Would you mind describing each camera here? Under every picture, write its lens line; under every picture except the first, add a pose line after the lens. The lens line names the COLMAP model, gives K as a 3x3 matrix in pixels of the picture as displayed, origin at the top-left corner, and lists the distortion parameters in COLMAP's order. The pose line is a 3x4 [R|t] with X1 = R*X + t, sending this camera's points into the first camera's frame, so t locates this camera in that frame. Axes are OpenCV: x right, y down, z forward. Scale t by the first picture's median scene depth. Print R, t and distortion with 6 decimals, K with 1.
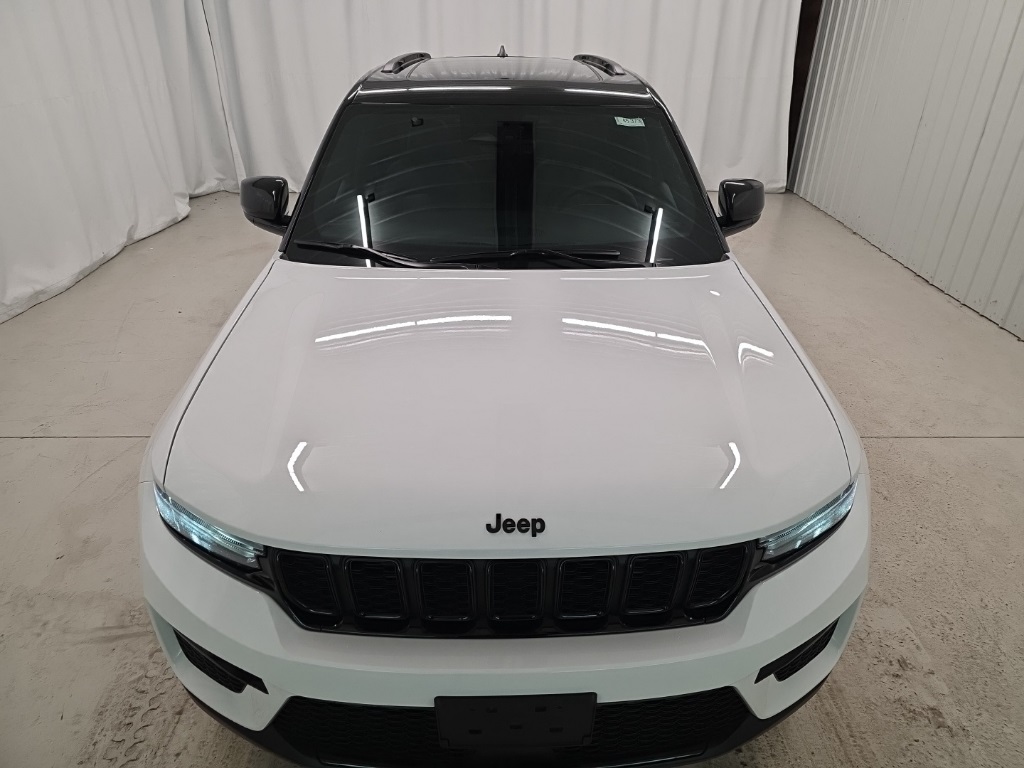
lens RADIAL K [[684.0, 0, 518.0], [0, 684.0, 368.7], [0, 0, 1]] dist [0.041259, -0.037361]
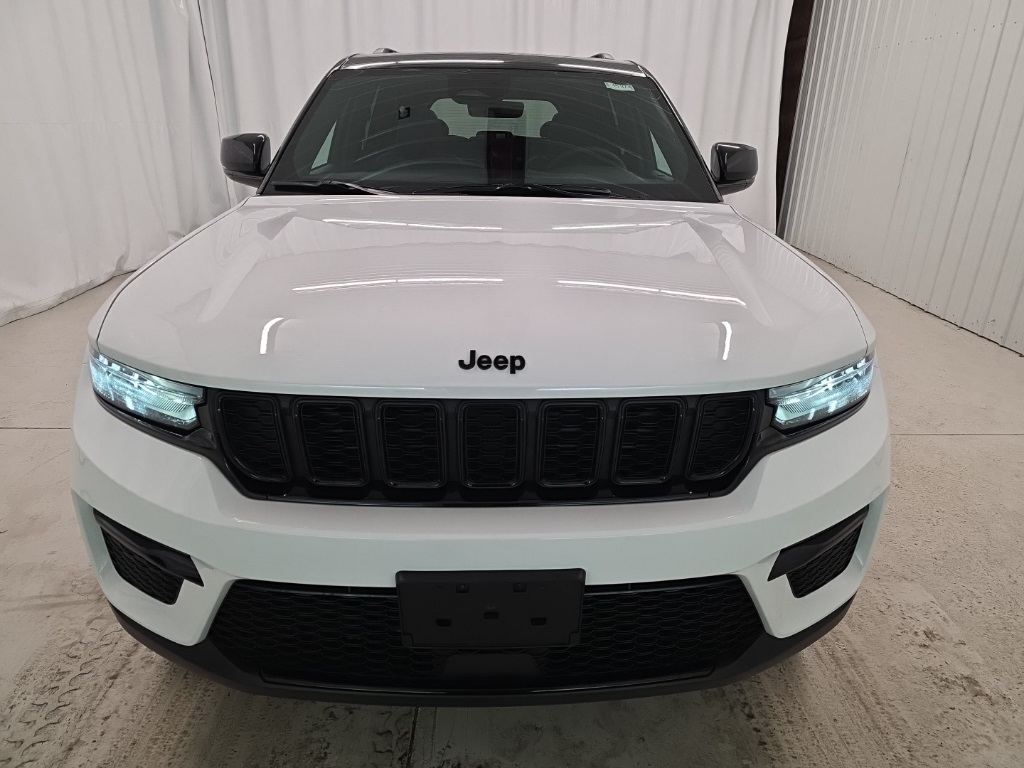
lens RADIAL K [[680.5, 0, 518.2], [0, 680.5, 380.4], [0, 0, 1]] dist [0.047707, -0.040576]
pose [[0.999954, 0.006420, 0.007110, 0.015027], [-0.005593, 0.993843, -0.110657, 0.216574], [-0.007777, 0.110612, 0.993833, 0.083856]]
